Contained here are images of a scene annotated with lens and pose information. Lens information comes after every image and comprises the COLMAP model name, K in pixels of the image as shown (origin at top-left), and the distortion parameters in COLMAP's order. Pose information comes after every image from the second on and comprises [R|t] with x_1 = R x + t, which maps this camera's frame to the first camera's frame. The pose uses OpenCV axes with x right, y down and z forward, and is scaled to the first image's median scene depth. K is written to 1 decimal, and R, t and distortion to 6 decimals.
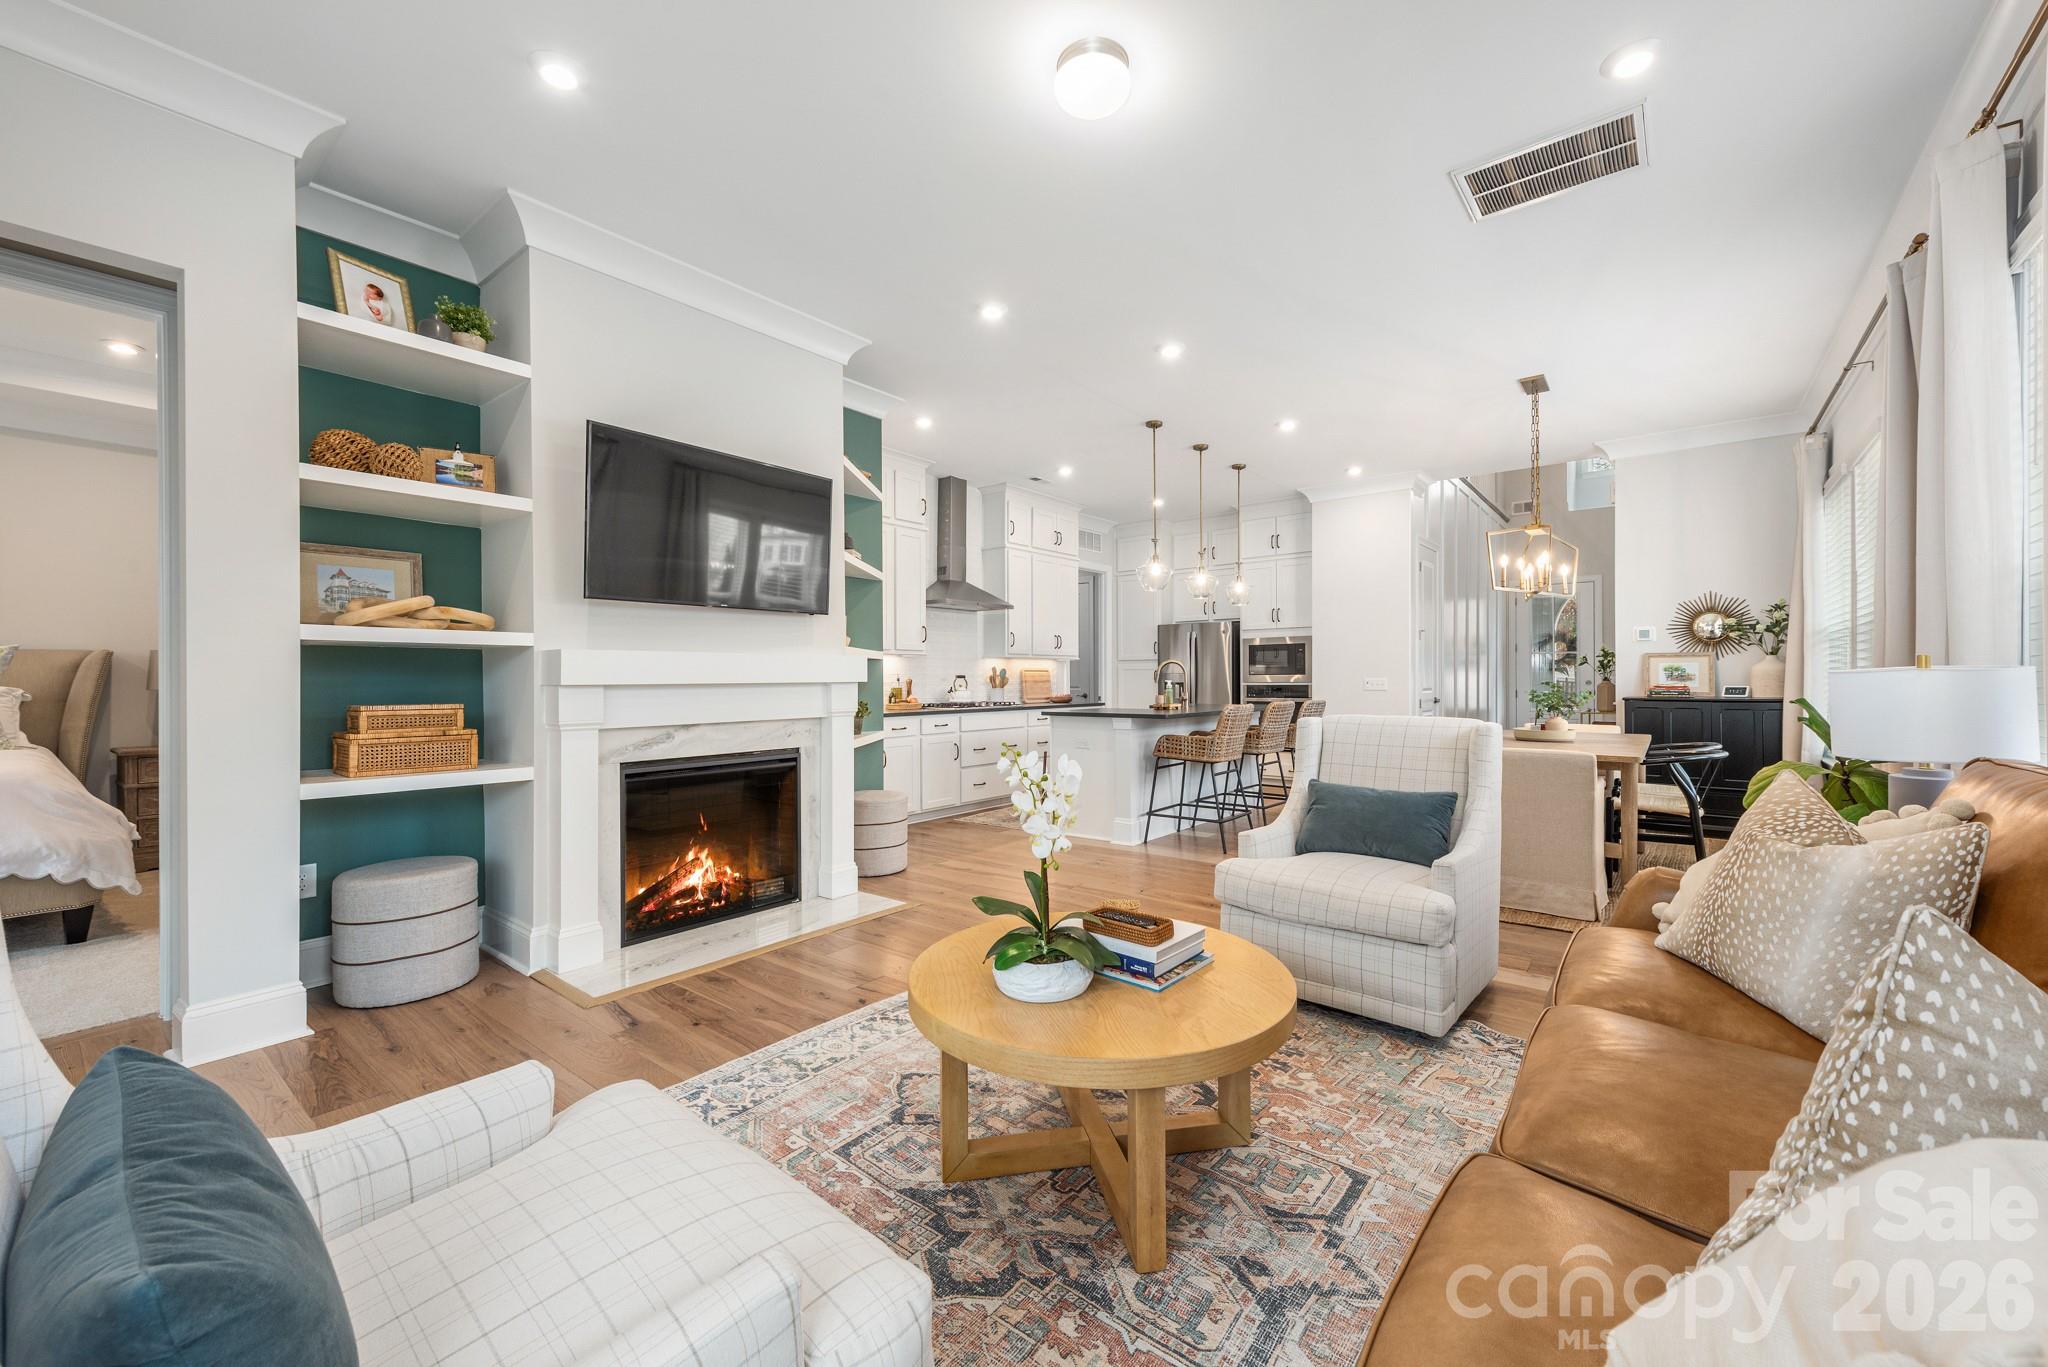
lens RADIAL K [[805.1, 0, 1018.2], [0, 805.1, 674.7], [0, 0, 1]] dist [0.008084, -0.001069]
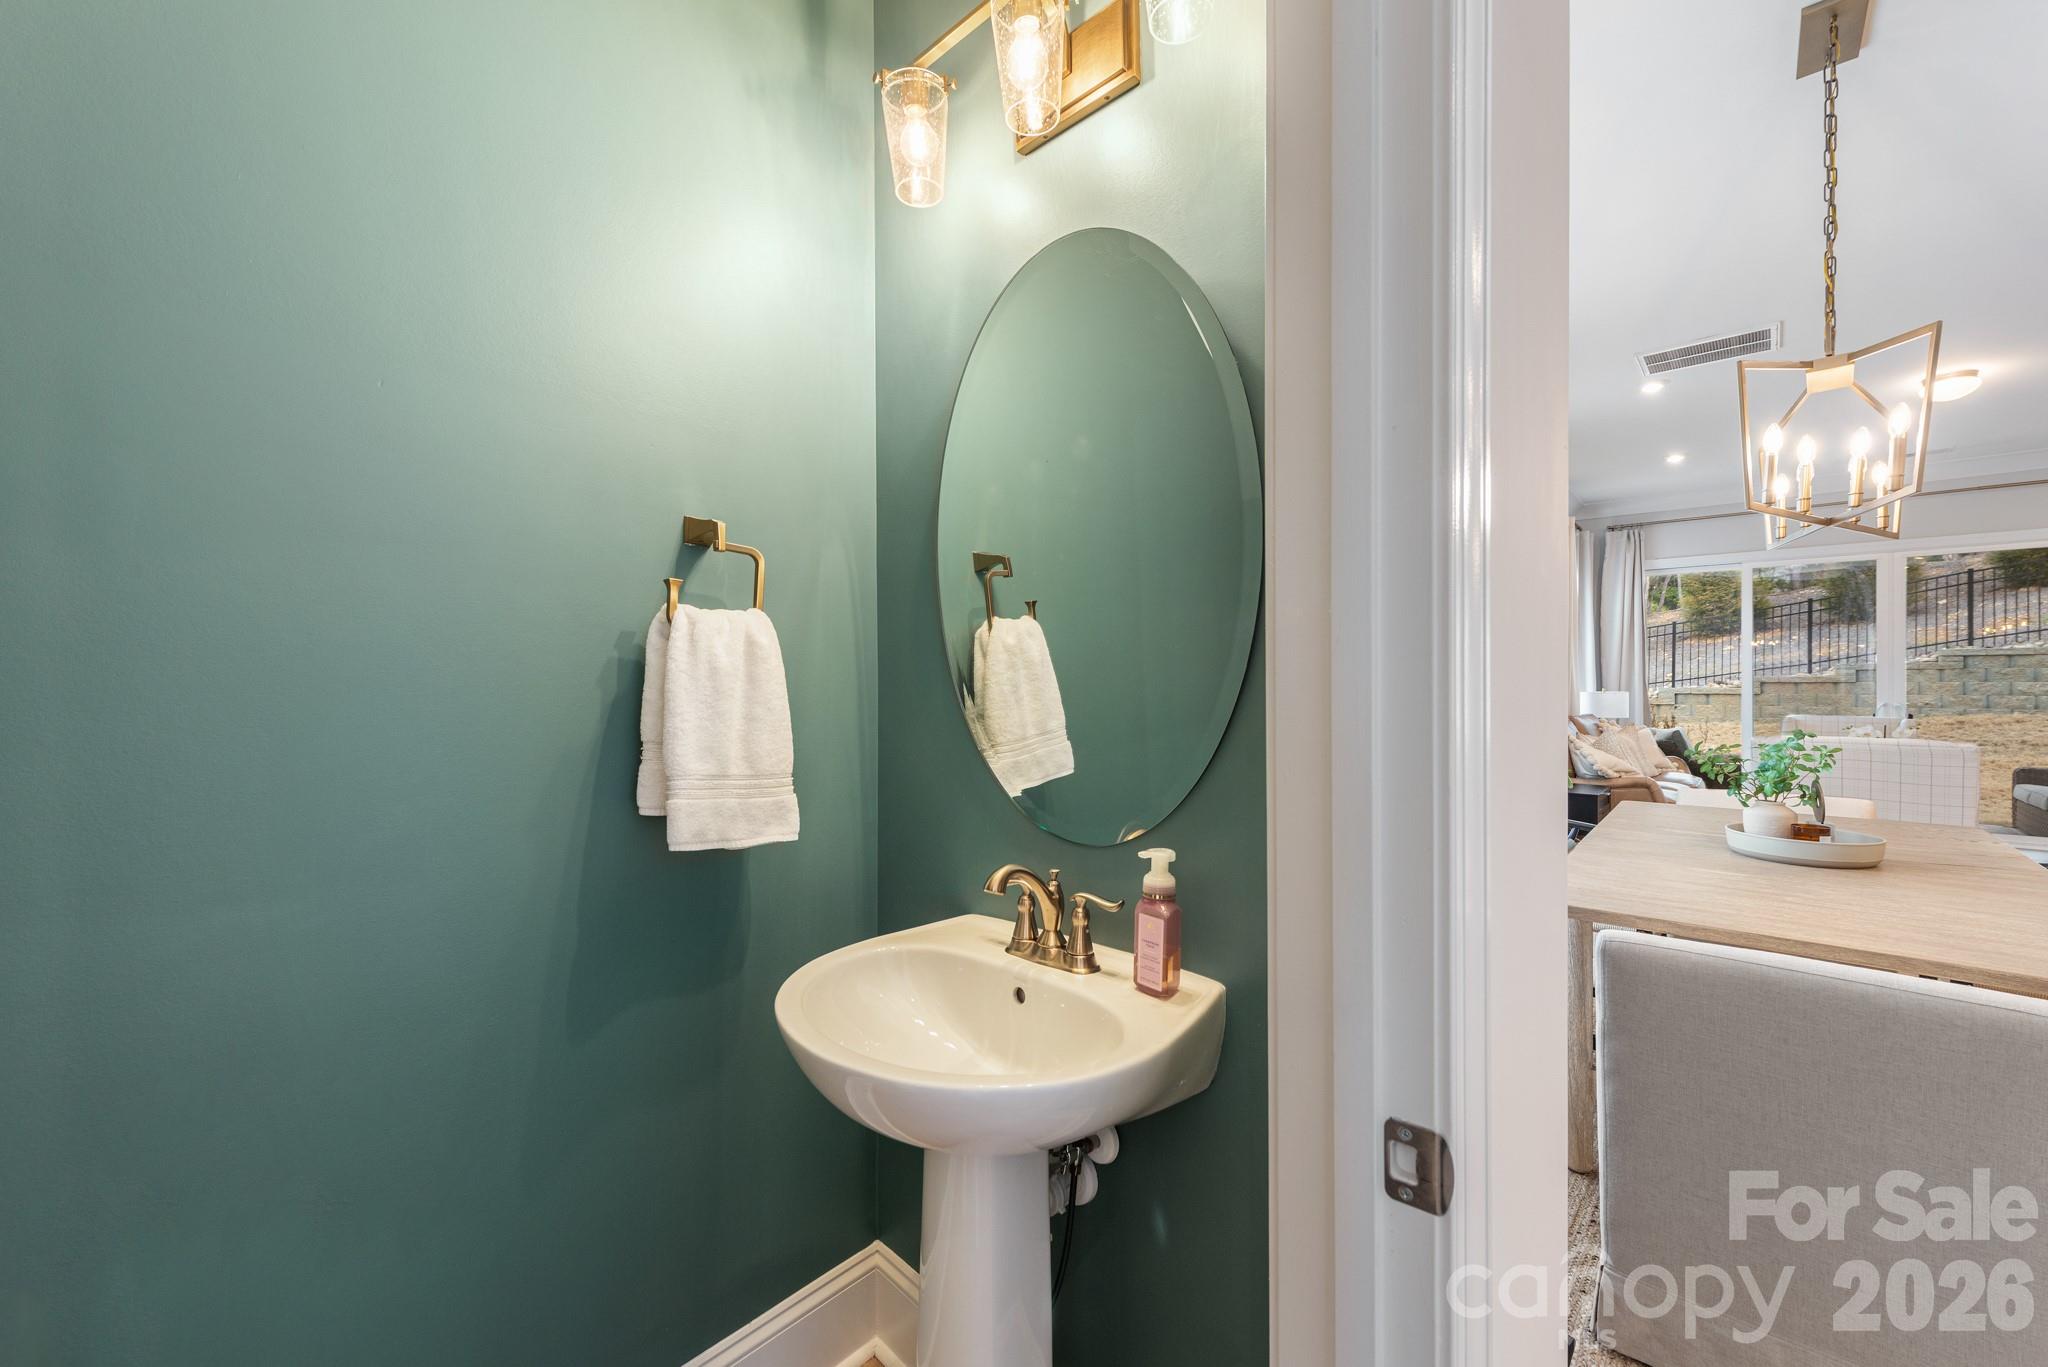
lens RADIAL K [[805.1, 0, 1032.9], [0, 805.1, 681.9], [0, 0, 1]] dist [0.008084, -0.001069]
pose [[-0.999047, 0.003334, 0.043516, 0.903836], [0.002966, 0.999959, -0.008513, -0.011155], [-0.043543, -0.008376, -0.999016, 1.255516]]
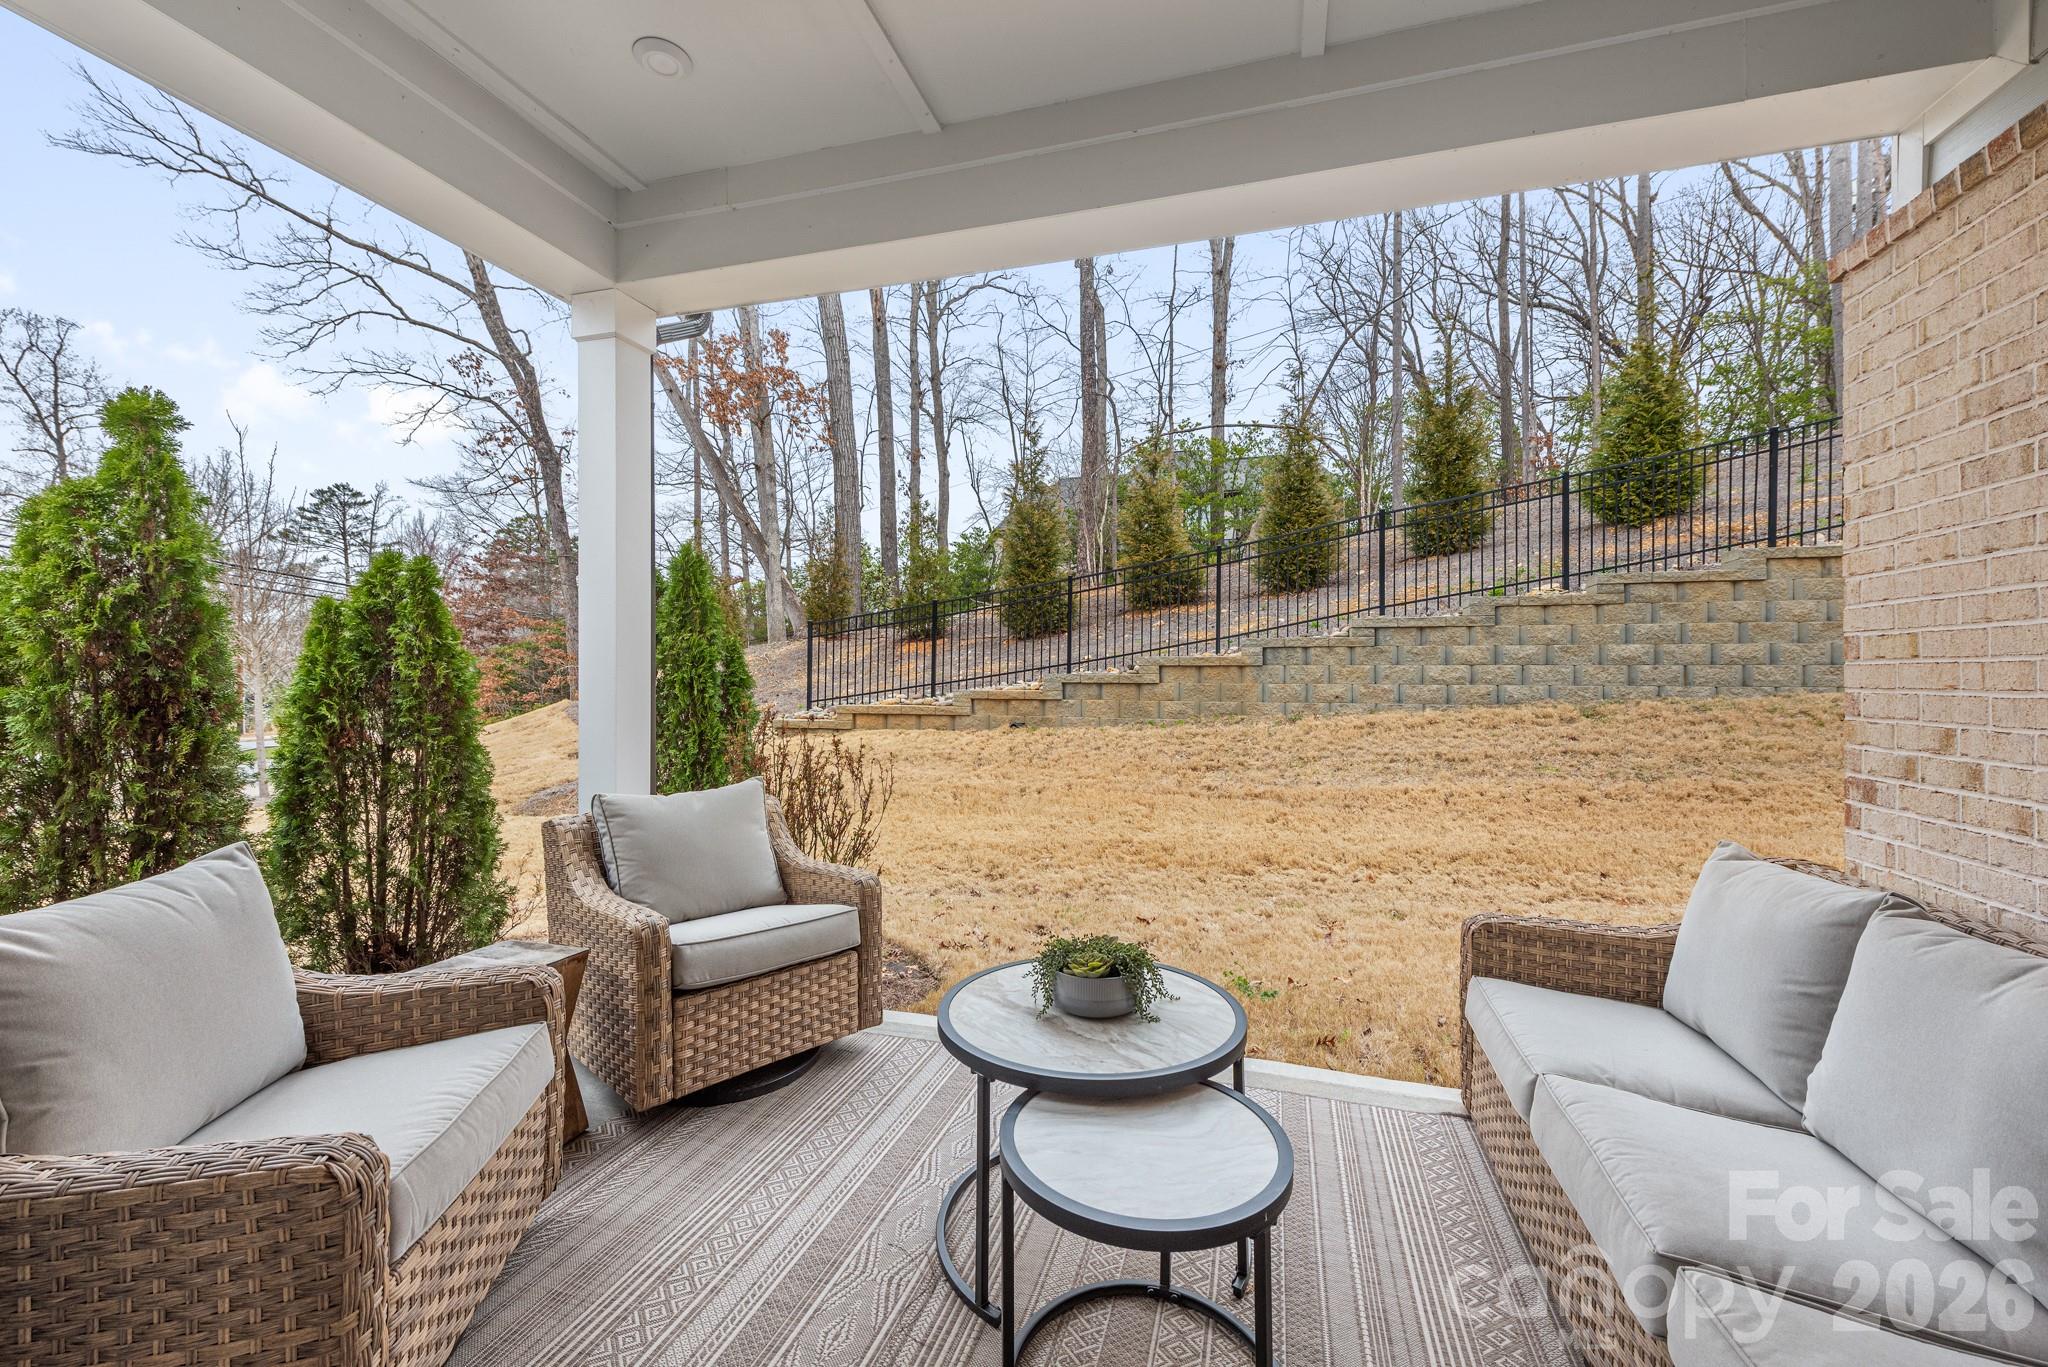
lens RADIAL K [[805.1, 0, 1013.0], [0, 805.1, 670.0], [0, 0, 1]] dist [0.008084, -0.001069]
pose [[-0.929266, 0.000183, -0.369411, -0.276256], [0.004006, 0.999946, -0.009582, -0.001363], [0.369390, -0.010384, -0.929217, 0.153441]]
